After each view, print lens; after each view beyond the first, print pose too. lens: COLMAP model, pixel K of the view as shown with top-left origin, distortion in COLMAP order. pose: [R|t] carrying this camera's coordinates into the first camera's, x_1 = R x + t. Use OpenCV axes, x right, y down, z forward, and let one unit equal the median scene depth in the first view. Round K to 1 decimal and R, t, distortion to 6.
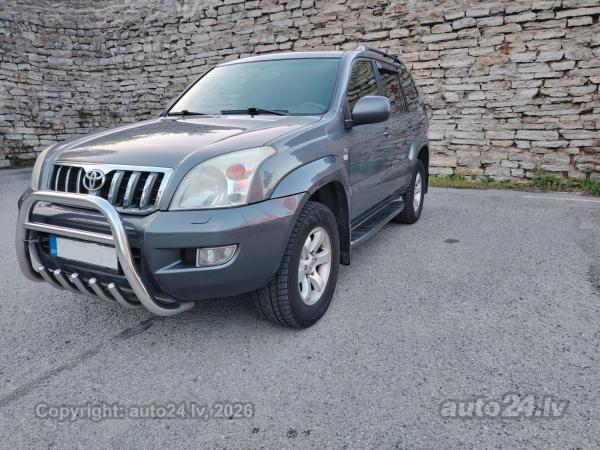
lens RADIAL K [[421.2, 0, 301.4], [0, 421.2, 224.5], [0, 0, 1]] dist [-0.008158, 0.012619]
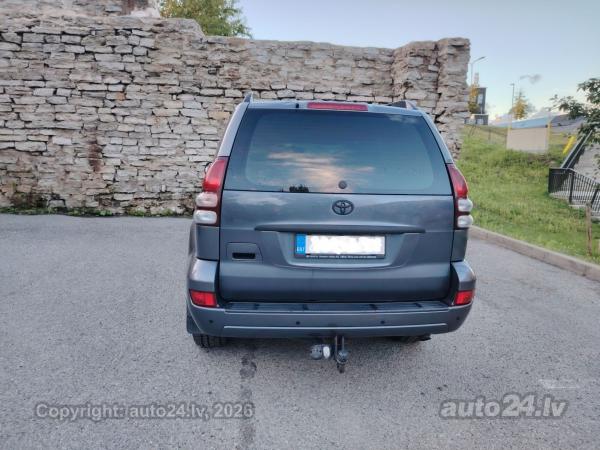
lens RADIAL K [[421.2, 0, 301.6], [0, 421.2, 225.8], [0, 0, 1]] dist [-0.008158, 0.012619]
pose [[0.822045, -0.053051, 0.566946, -0.293163], [0.093547, 0.994705, -0.042561, -0.026421], [-0.561686, 0.088023, 0.822655, -0.024902]]
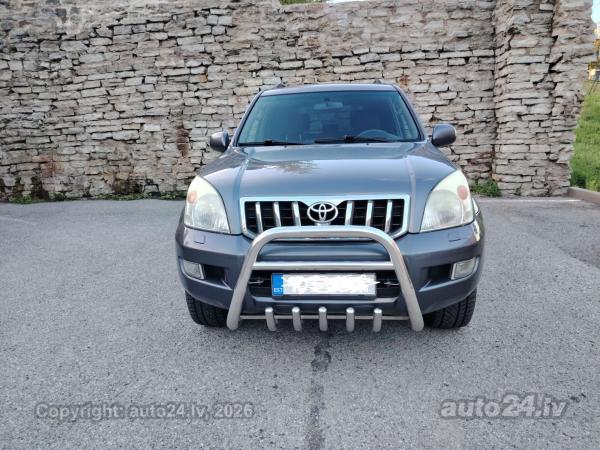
lens RADIAL K [[421.2, 0, 300.3], [0, 421.2, 225.5], [0, 0, 1]] dist [-0.008158, 0.012619]
pose [[0.923847, -0.099878, 0.369500, -0.248950], [0.116694, 0.992893, -0.023381, -0.015549], [-0.364539, 0.064719, 0.928936, 0.024346]]
